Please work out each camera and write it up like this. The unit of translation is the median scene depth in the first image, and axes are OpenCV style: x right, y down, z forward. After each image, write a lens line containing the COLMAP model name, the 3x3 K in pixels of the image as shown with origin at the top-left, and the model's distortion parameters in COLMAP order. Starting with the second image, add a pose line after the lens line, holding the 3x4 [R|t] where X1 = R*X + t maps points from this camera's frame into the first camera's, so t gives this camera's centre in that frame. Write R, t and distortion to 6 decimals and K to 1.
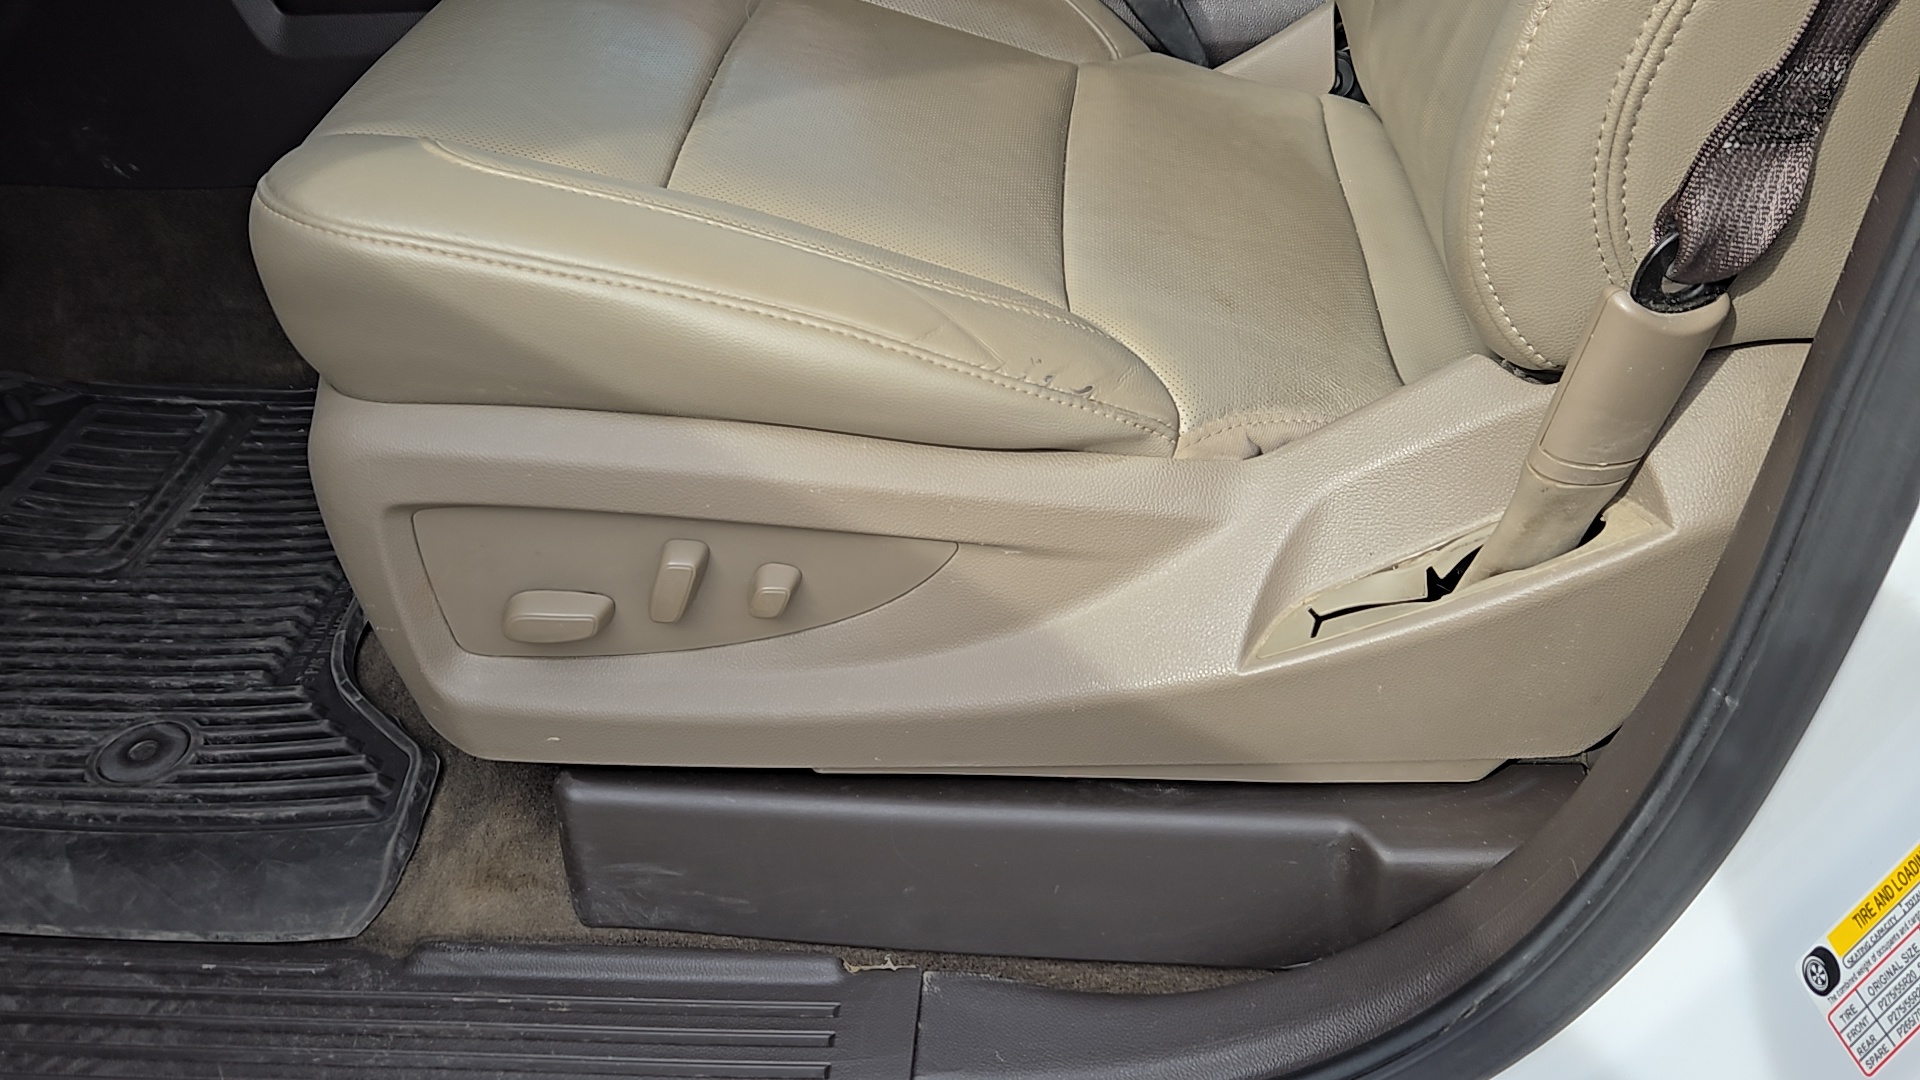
lens RADIAL K [[1643.0, 0, 959.4], [0, 1643.0, 544.5], [0, 0, 1]] dist [0.007451, -0.002100]
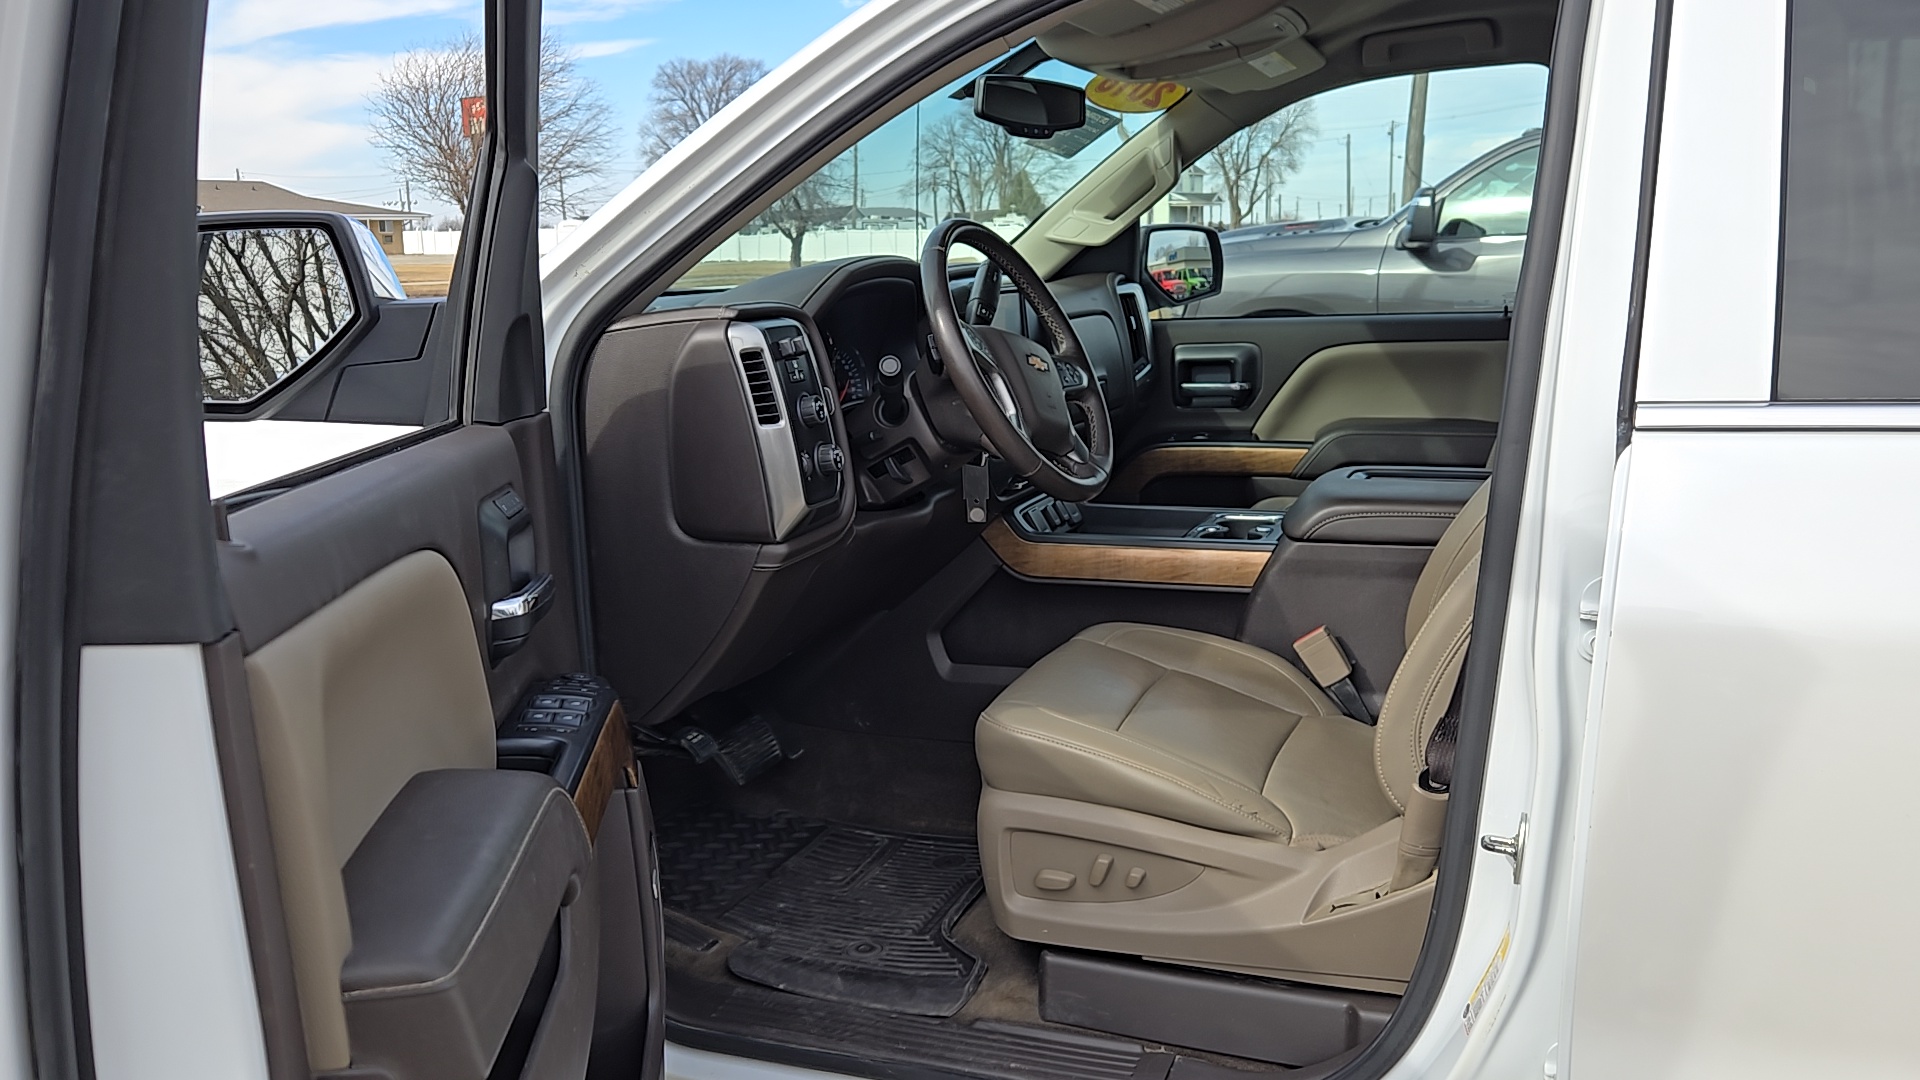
lens RADIAL K [[1607.9, 0, 971.7], [0, 1607.9, 547.0], [0, 0, 1]] dist [0.064956, -0.001476]
pose [[0.962540, 0.071957, -0.261416, 0.252895], [-0.169965, 0.911326, -0.374964, 0.512331], [0.211253, 0.405349, 0.889418, -1.467122]]
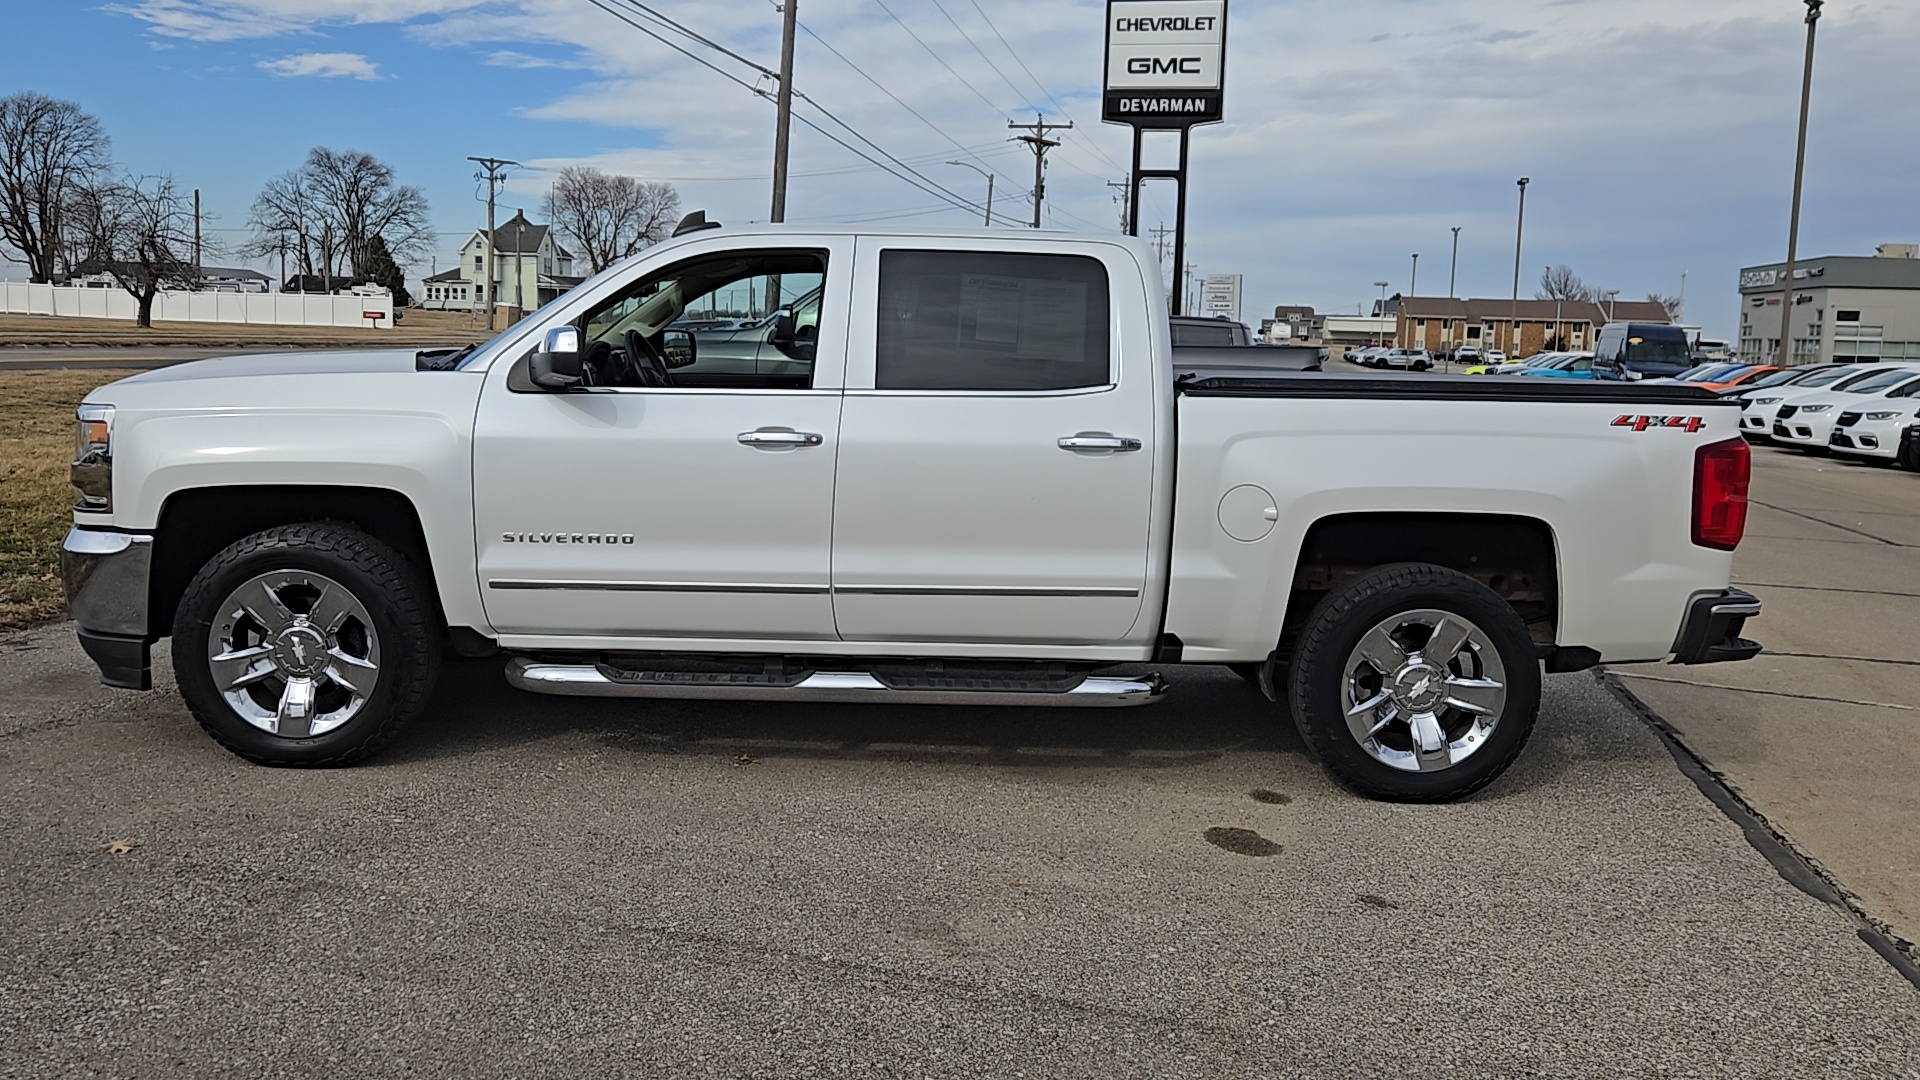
lens RADIAL K [[1588.2, 0, 981.3], [0, 1588.2, 545.3], [0, 0, 1]] dist [0.020694, -0.001179]
pose [[0.990537, 0.054069, 0.126150, 0.235795], [0.009002, 0.891559, -0.452815, 2.225183], [-0.136954, 0.449666, 0.882635, -4.038729]]
